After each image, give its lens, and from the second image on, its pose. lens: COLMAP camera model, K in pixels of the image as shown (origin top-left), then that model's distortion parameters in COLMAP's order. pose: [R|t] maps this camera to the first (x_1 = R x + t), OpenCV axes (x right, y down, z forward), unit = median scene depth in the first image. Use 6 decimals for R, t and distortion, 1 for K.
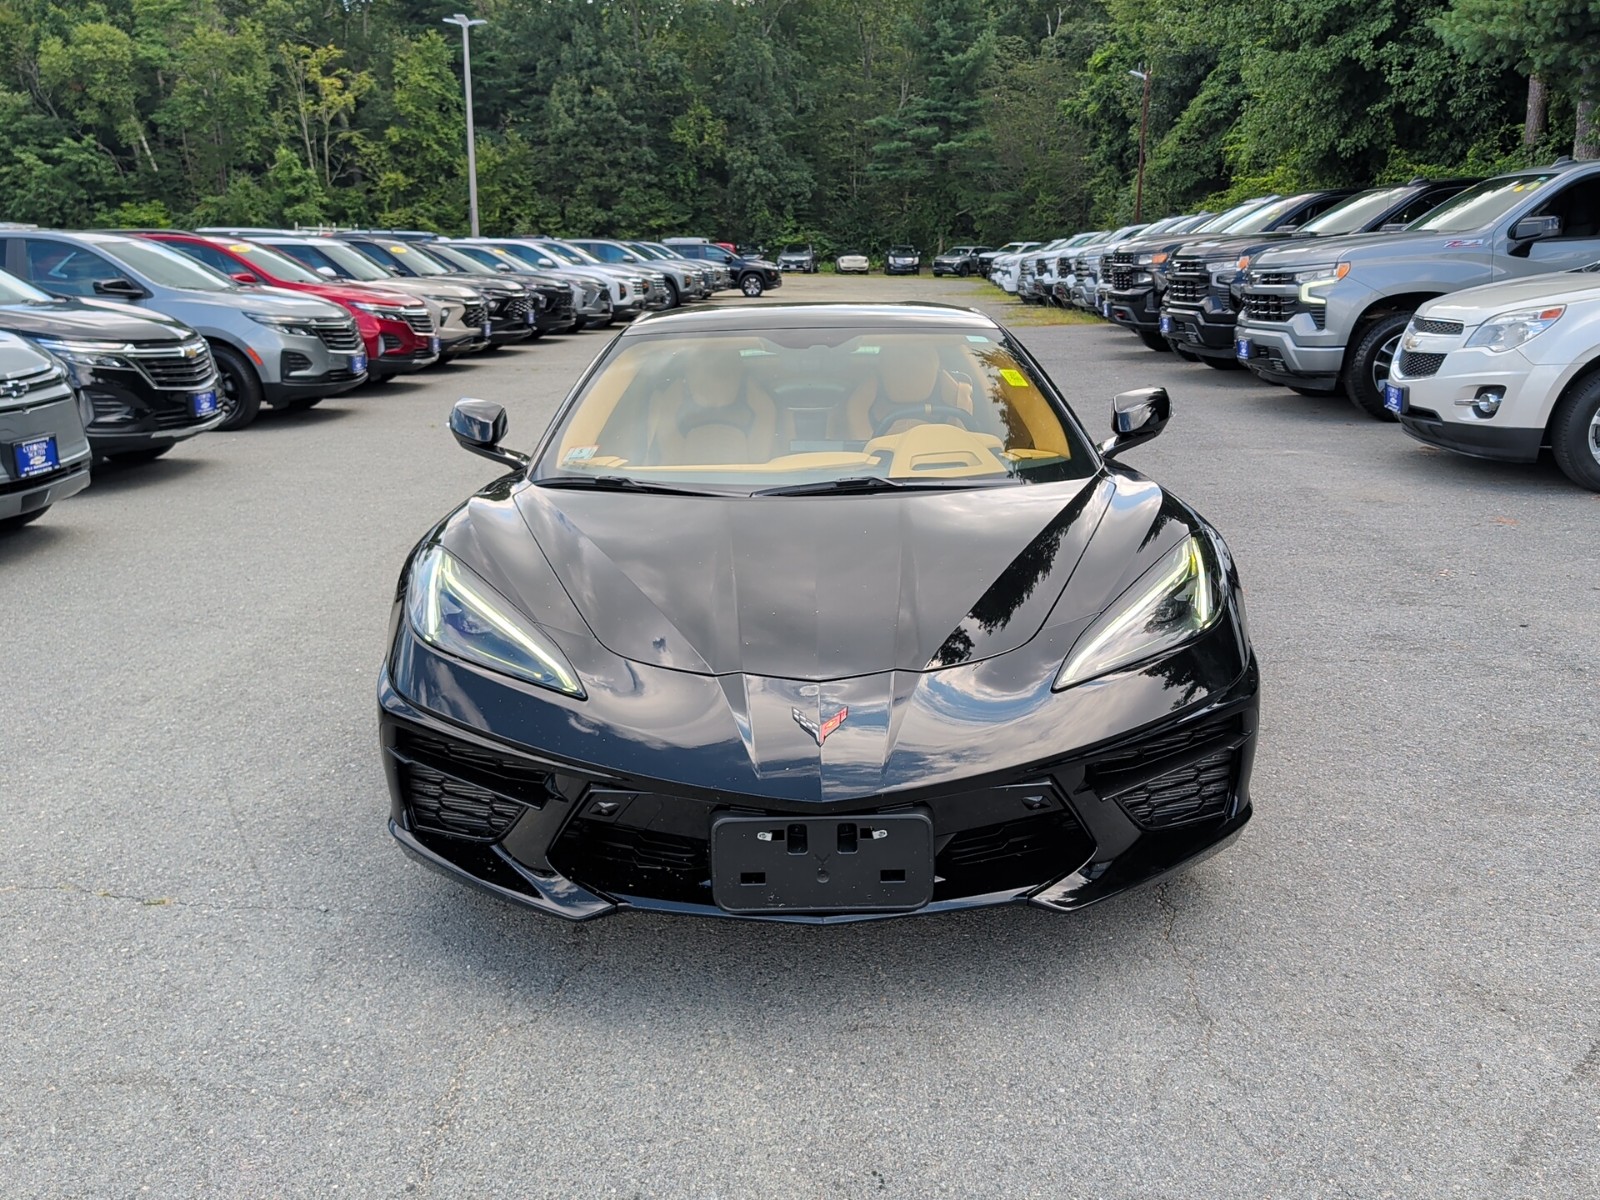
lens RADIAL K [[1367.5, 0, 831.3], [0, 1367.5, 604.7], [0, 0, 1]] dist [-0.008774, 0.008451]
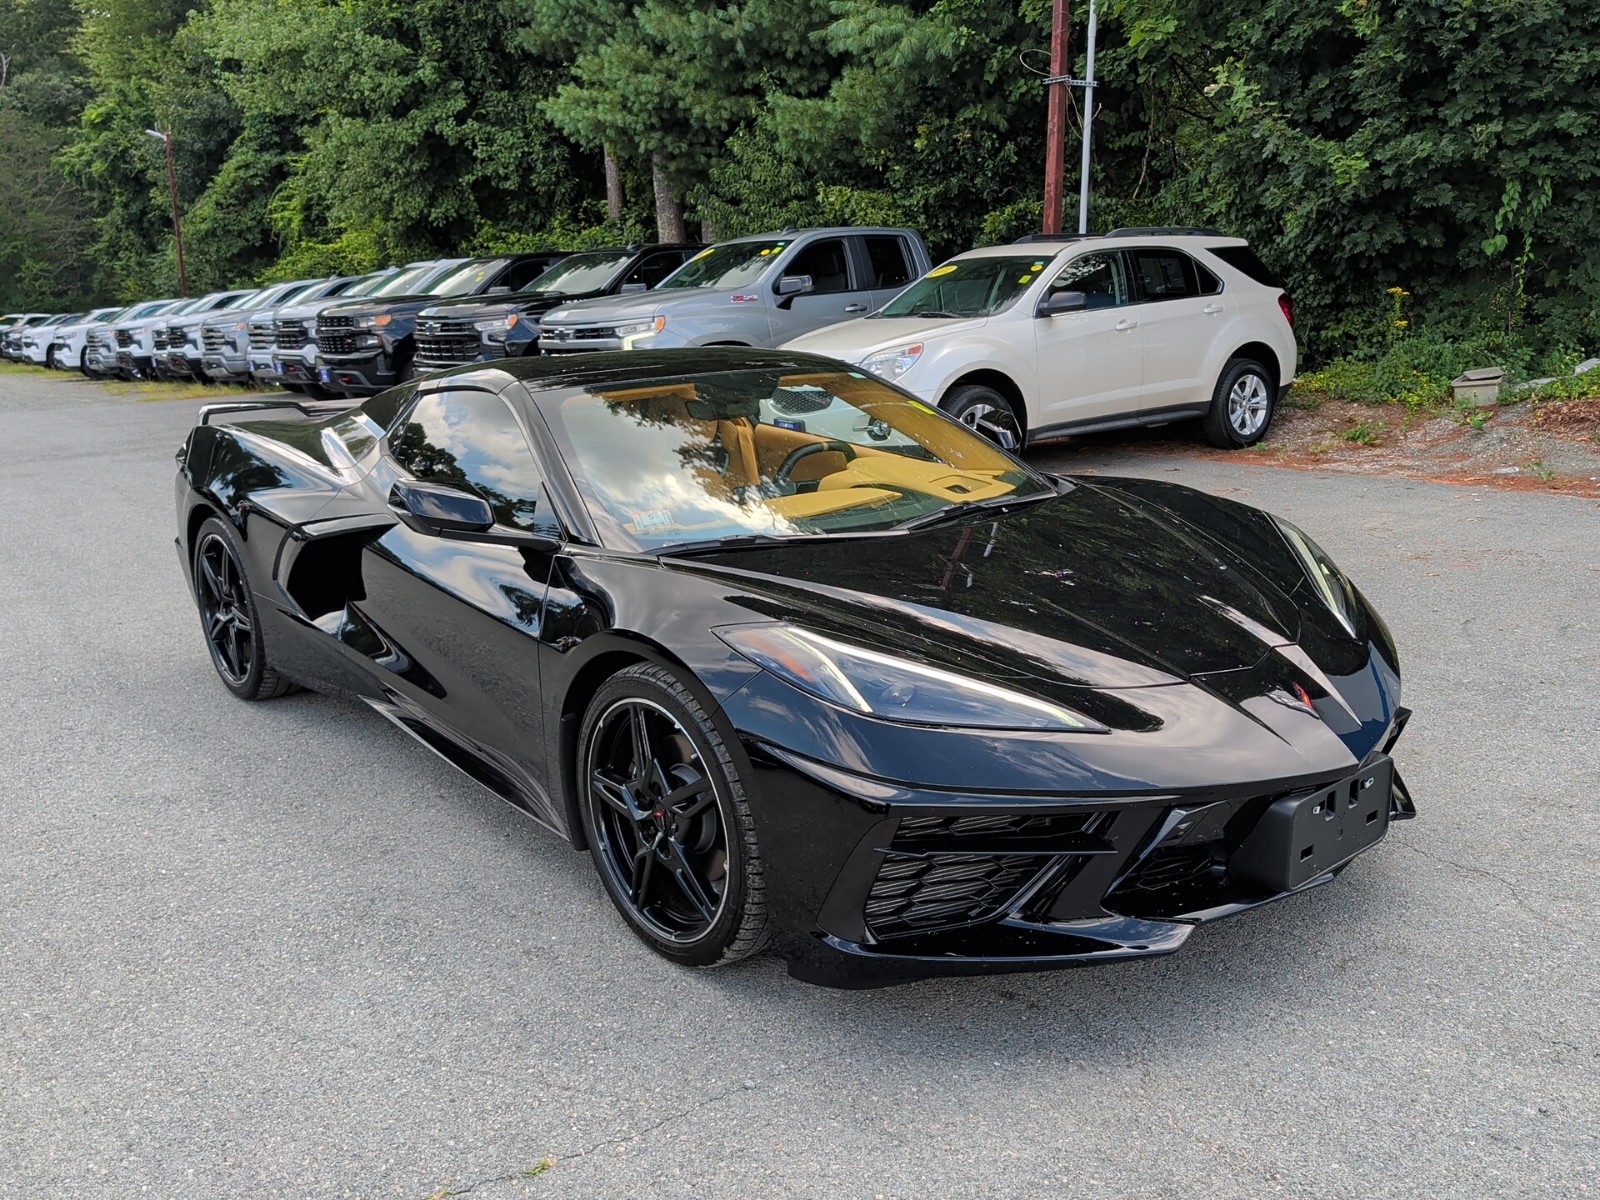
lens RADIAL K [[1353.2, 0, 808.9], [0, 1353.2, 601.3], [0, 0, 1]] dist [-0.004488, 0.008360]
pose [[0.760505, -0.151816, 0.631335, -0.111041], [0.181893, 0.983166, 0.017313, -0.009396], [-0.623336, 0.101669, 0.775317, 0.044367]]
